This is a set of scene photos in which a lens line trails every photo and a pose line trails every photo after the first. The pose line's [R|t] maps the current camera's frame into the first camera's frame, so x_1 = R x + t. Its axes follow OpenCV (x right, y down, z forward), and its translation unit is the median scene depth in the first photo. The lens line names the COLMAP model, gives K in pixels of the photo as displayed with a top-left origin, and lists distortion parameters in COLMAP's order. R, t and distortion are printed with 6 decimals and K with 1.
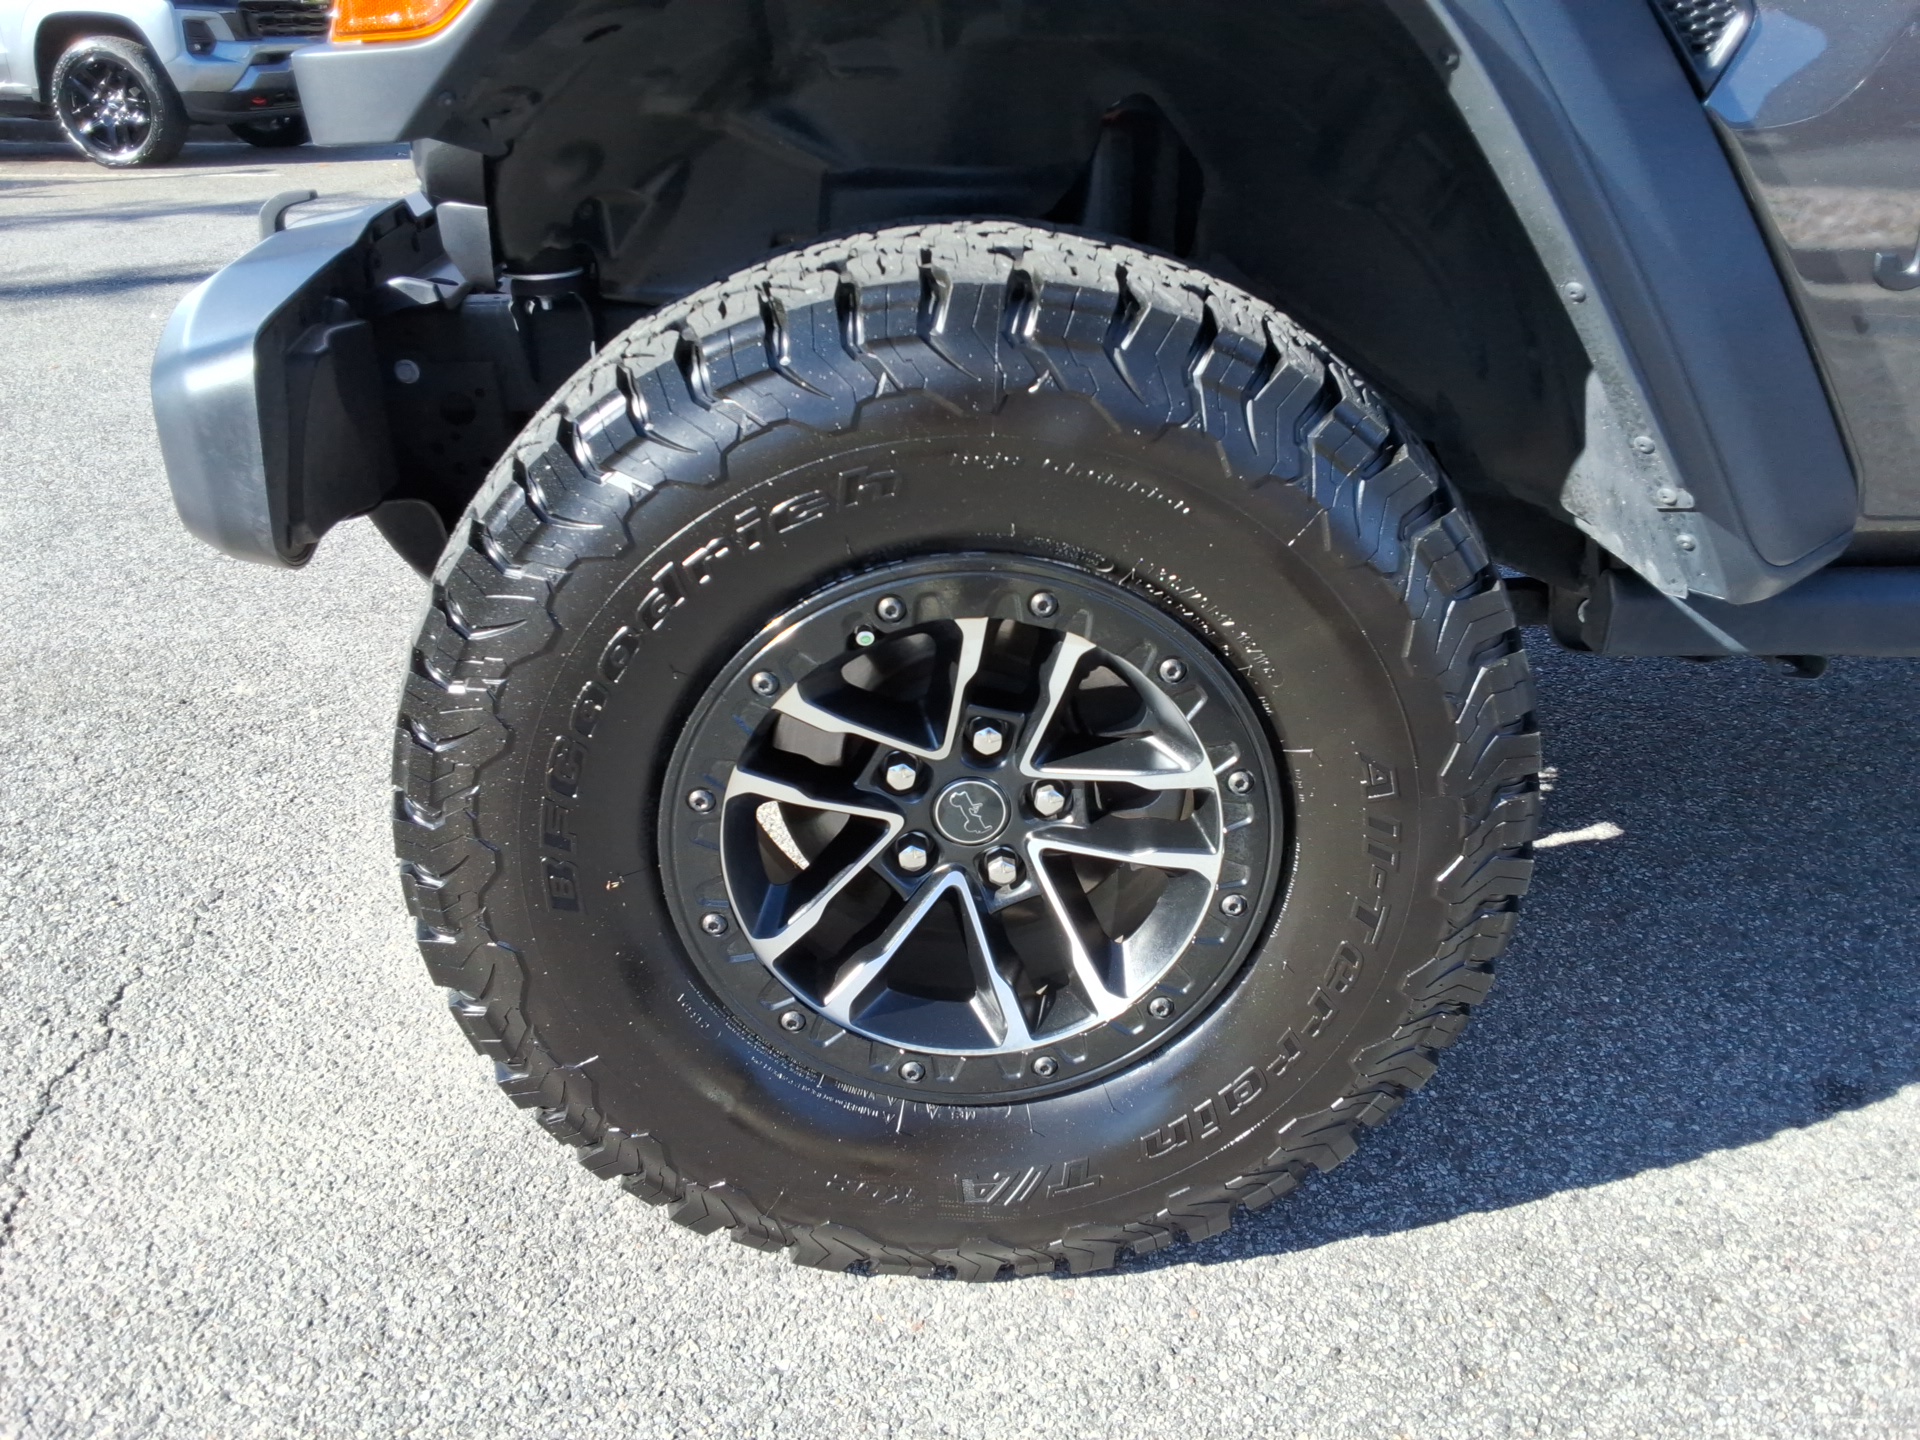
lens RADIAL K [[1553.6, 0, 967.5], [0, 1553.6, 706.2], [0, 0, 1]] dist [0.066837, -0.100222]
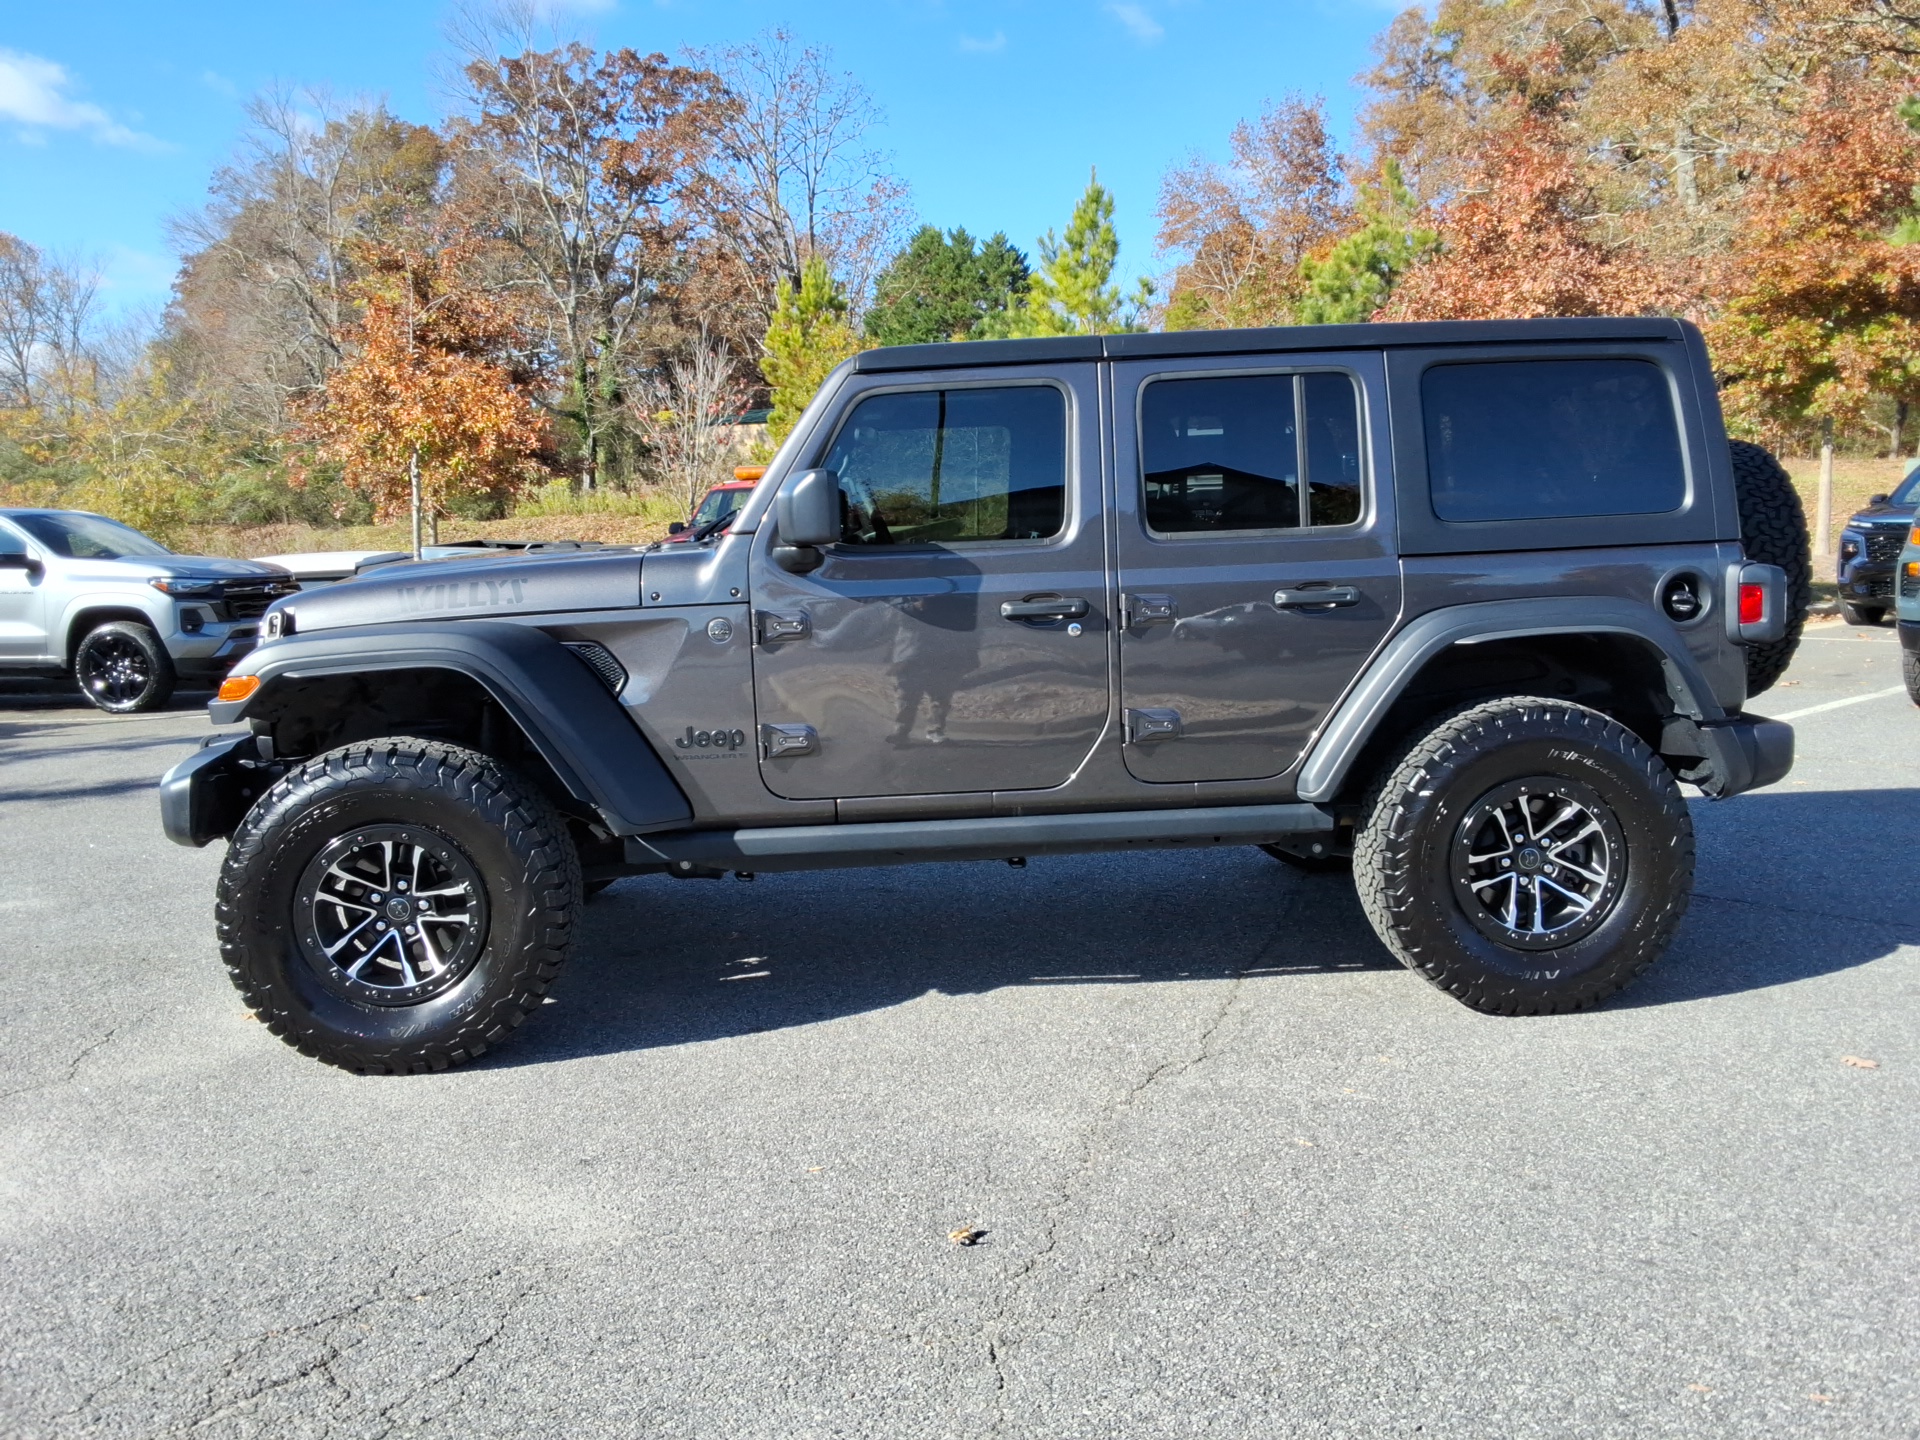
lens RADIAL K [[1553.6, 0, 961.2], [0, 1553.6, 710.9], [0, 0, 1]] dist [0.066837, -0.100222]
pose [[0.999235, -0.027563, 0.027756, 1.087180], [0.034763, 0.951058, -0.307052, 0.712239], [-0.017935, 0.307782, 0.951288, -2.238087]]
